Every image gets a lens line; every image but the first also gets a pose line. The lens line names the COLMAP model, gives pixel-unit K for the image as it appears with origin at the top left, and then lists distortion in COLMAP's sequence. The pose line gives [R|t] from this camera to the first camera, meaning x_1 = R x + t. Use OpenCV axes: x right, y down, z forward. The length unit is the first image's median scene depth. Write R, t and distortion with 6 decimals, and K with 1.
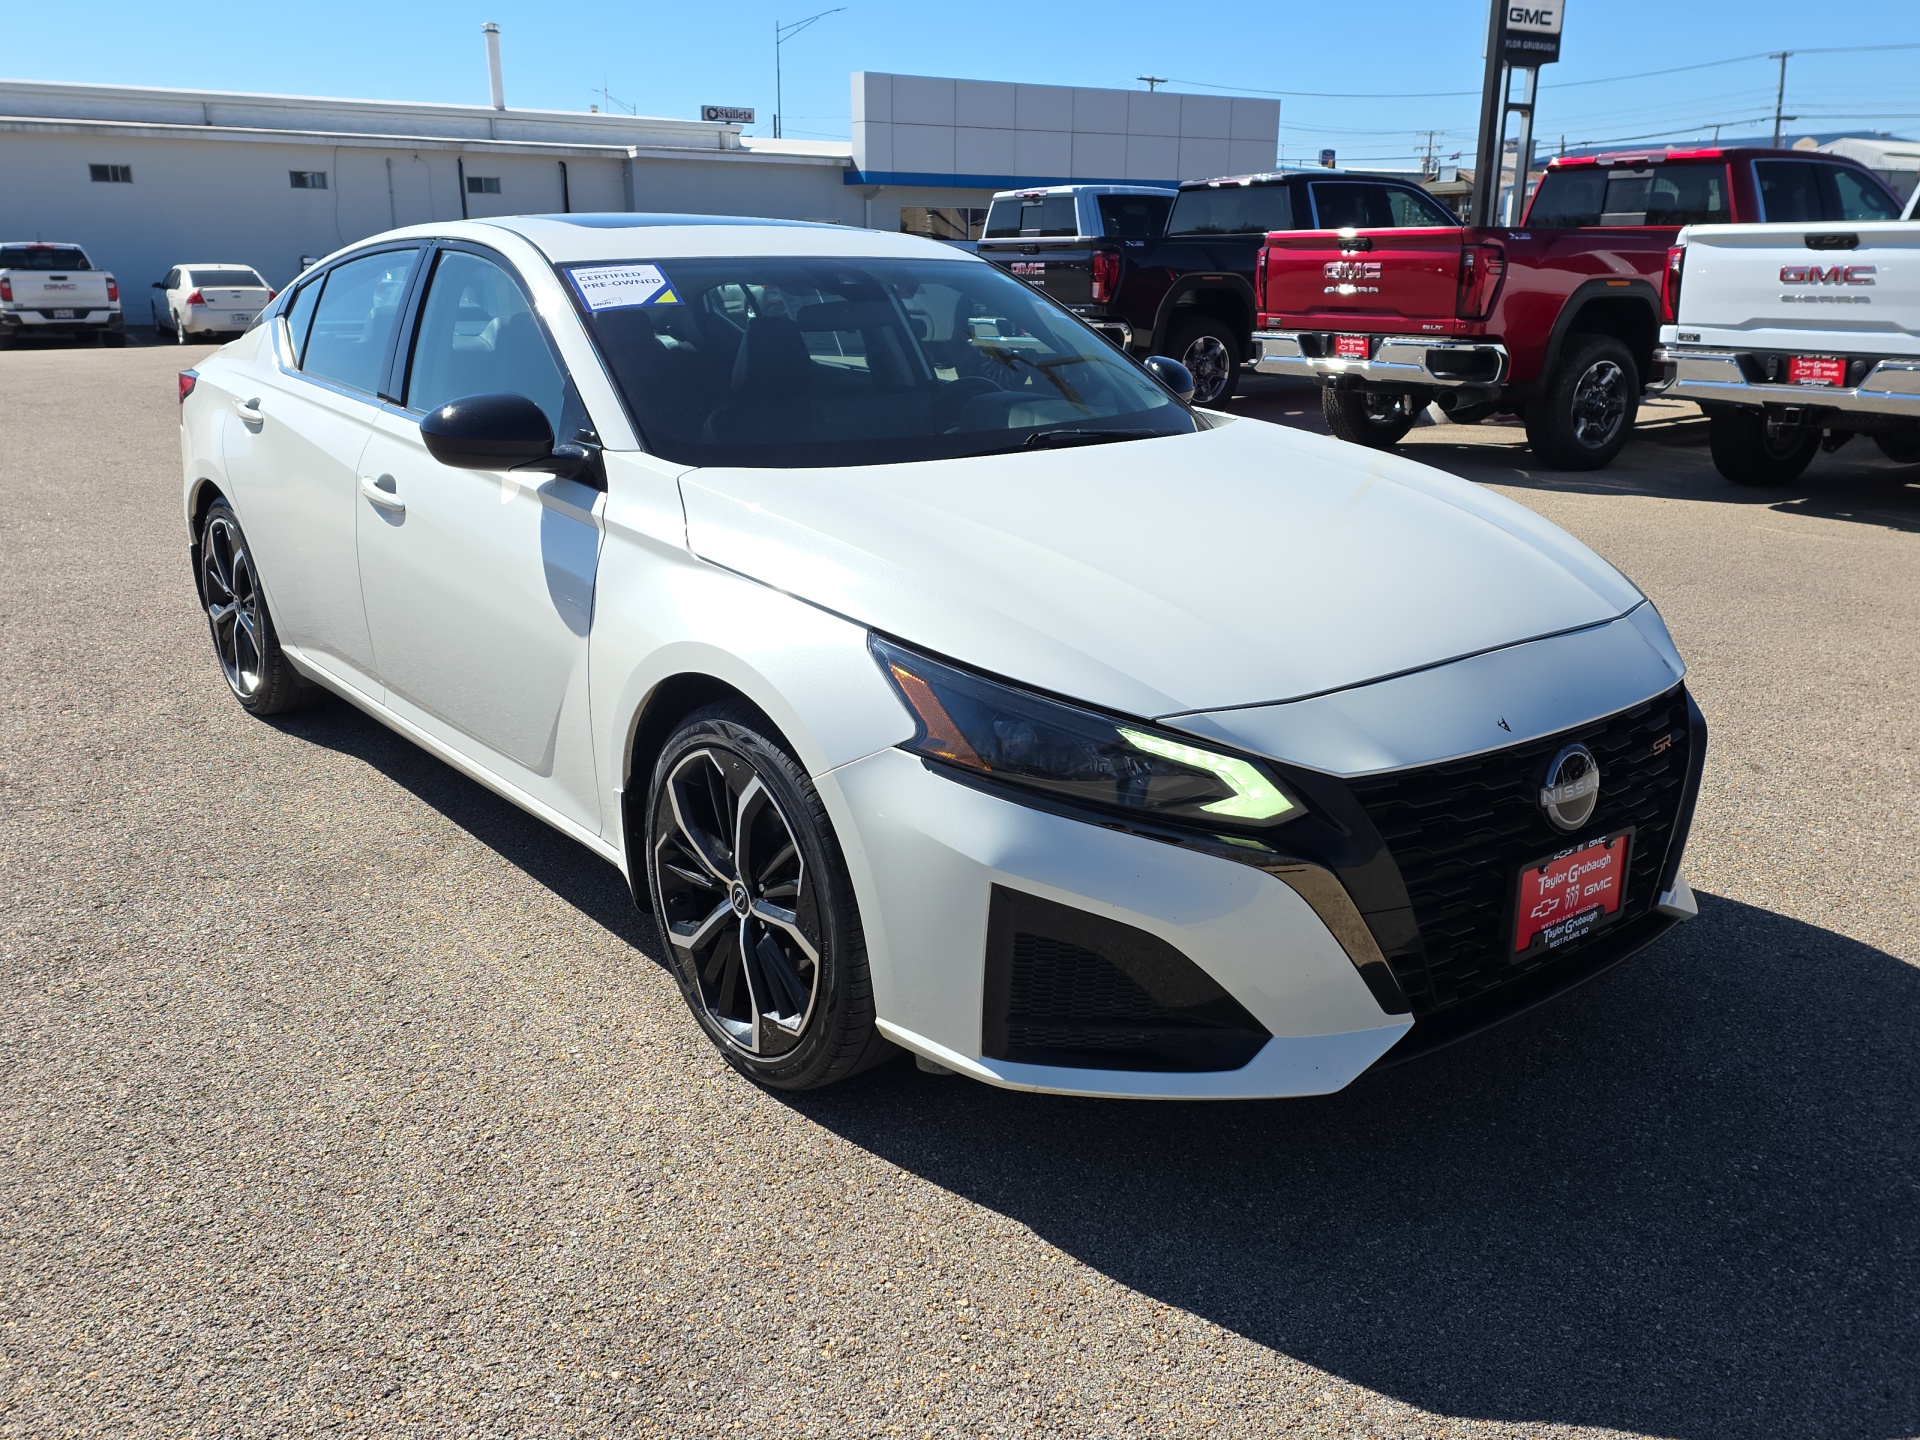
lens RADIAL K [[1587.9, 0, 944.3], [0, 1587.9, 707.3], [0, 0, 1]] dist [0.088188, -0.091903]
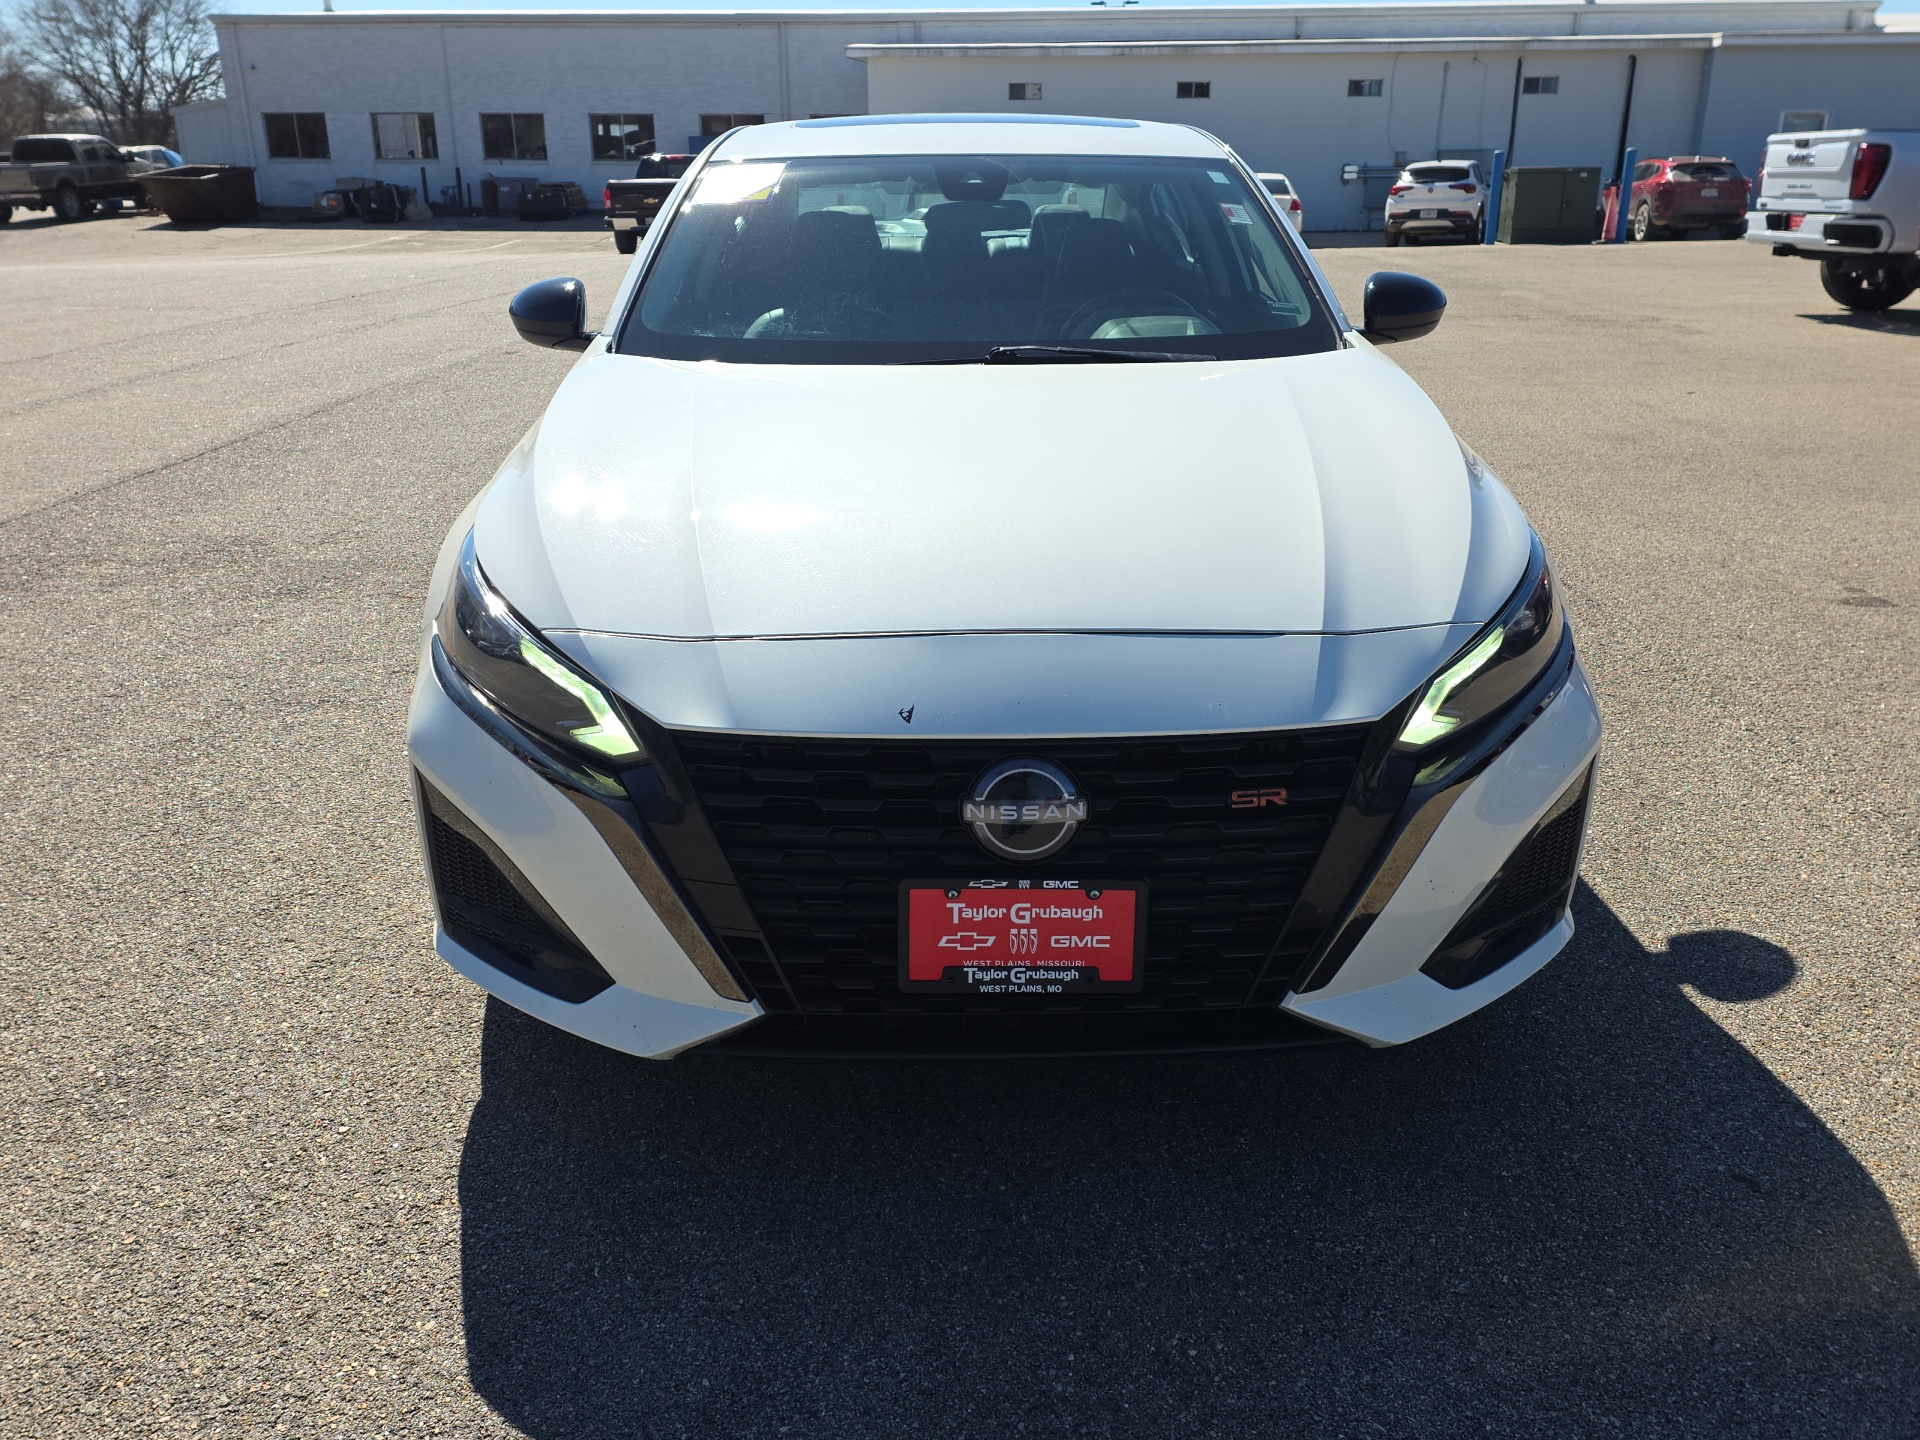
lens RADIAL K [[1587.9, 0, 950.4], [0, 1587.9, 701.6], [0, 0, 1]] dist [0.088188, -0.091903]
pose [[0.798376, 0.190211, -0.571328, 0.795256], [-0.161760, 0.981670, 0.100783, -0.079529], [0.580026, 0.011956, 0.814510, 0.301519]]
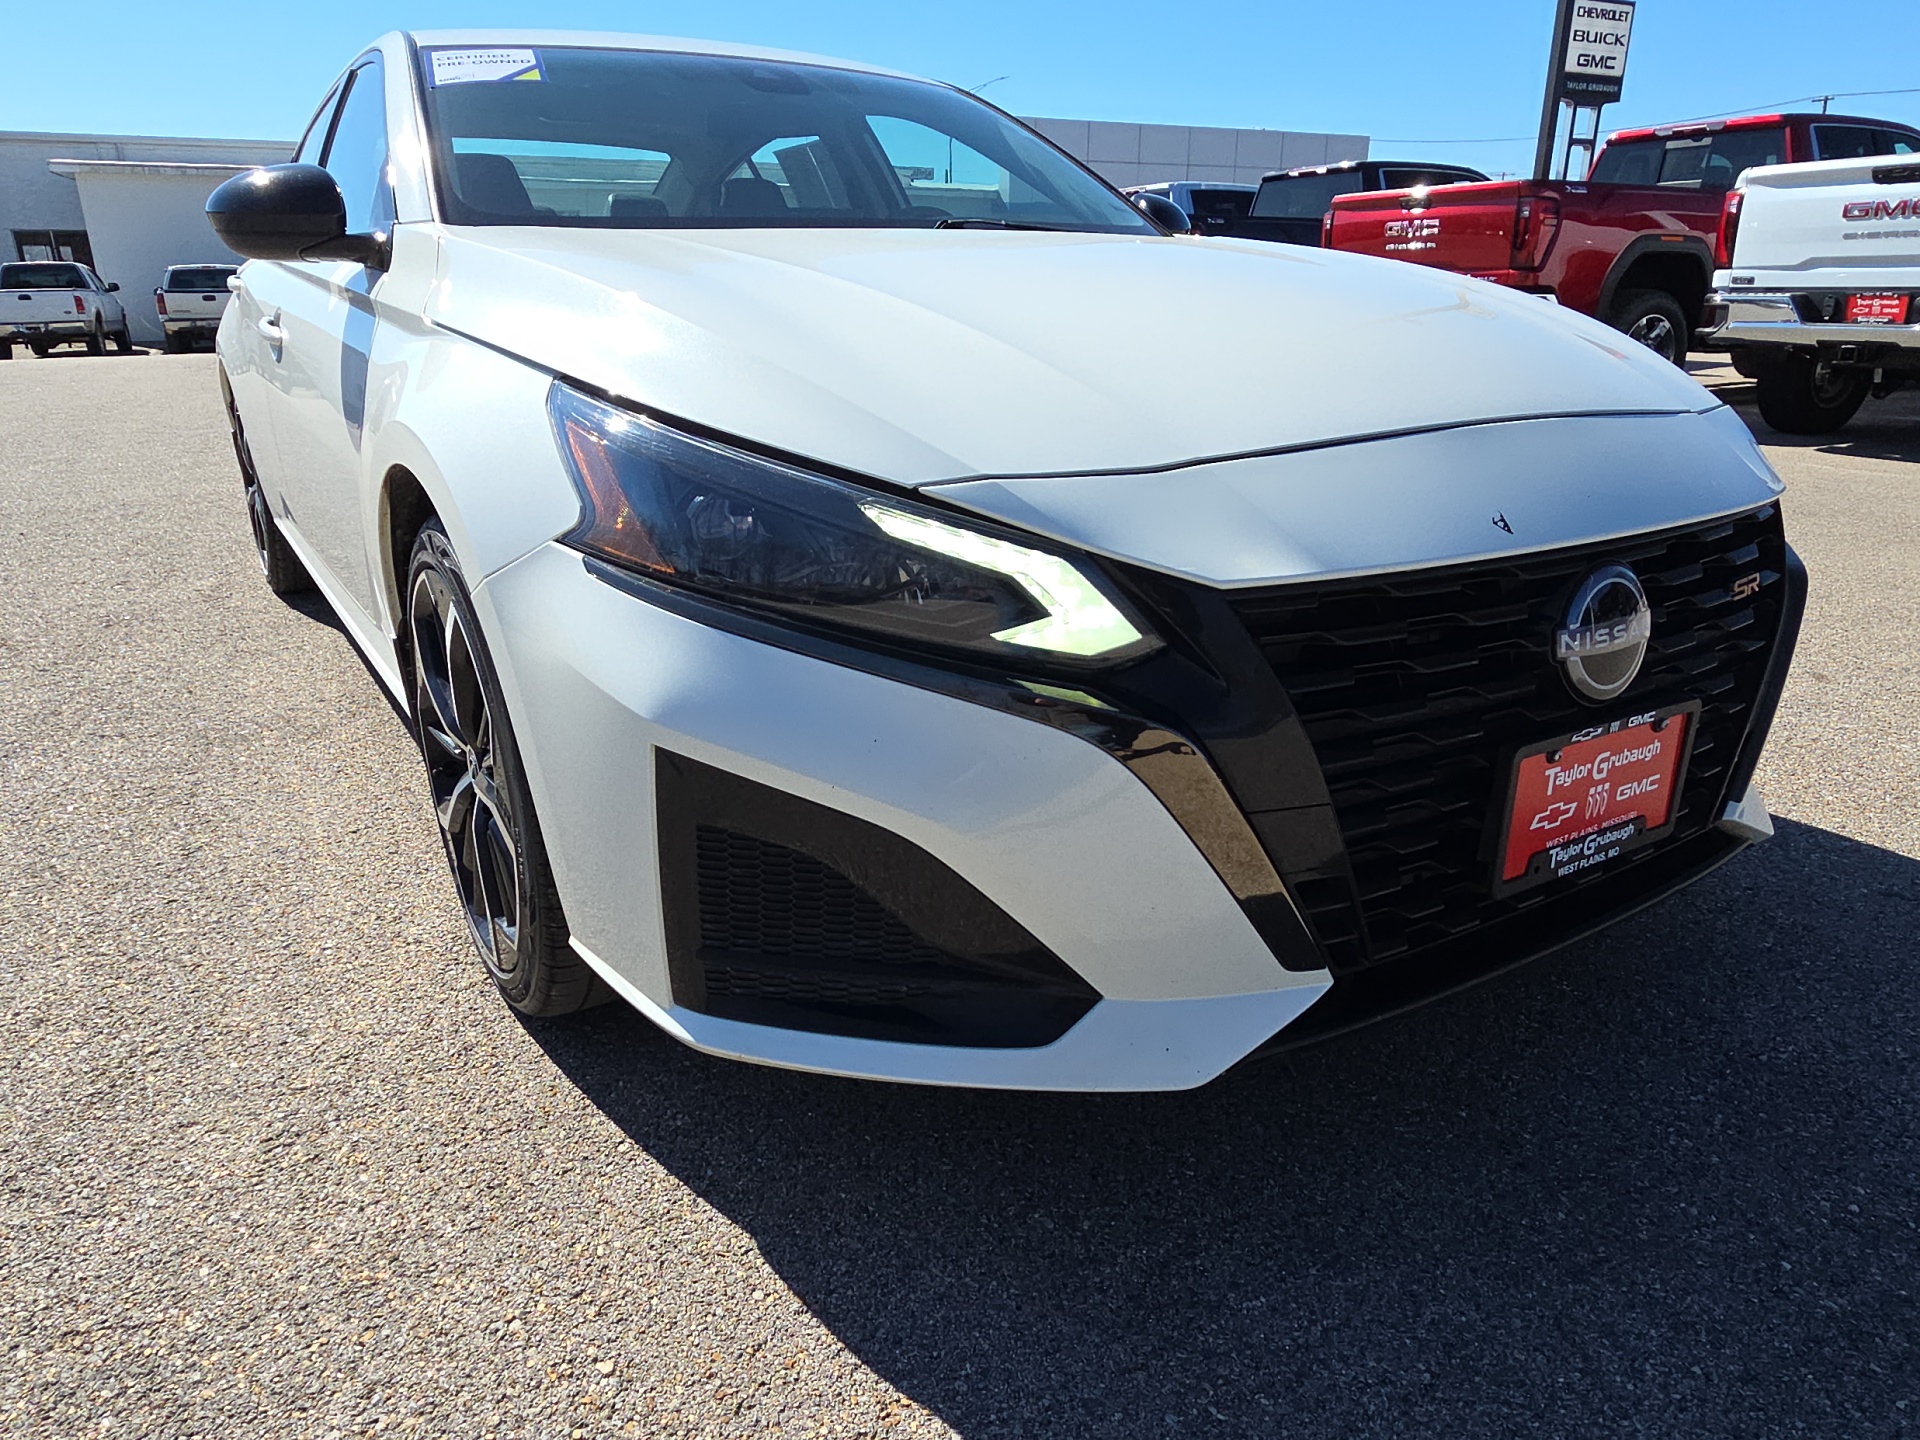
lens RADIAL K [[1271.3, 0, 932.6], [0, 1271.3, 728.5], [0, 0, 1]] dist [-0.004174, 0.008971]
pose [[0.993367, 0.031280, -0.110649, 0.172116], [-0.024557, 0.997799, 0.061602, 0.061403], [0.112332, -0.058476, 0.991949, 0.443168]]
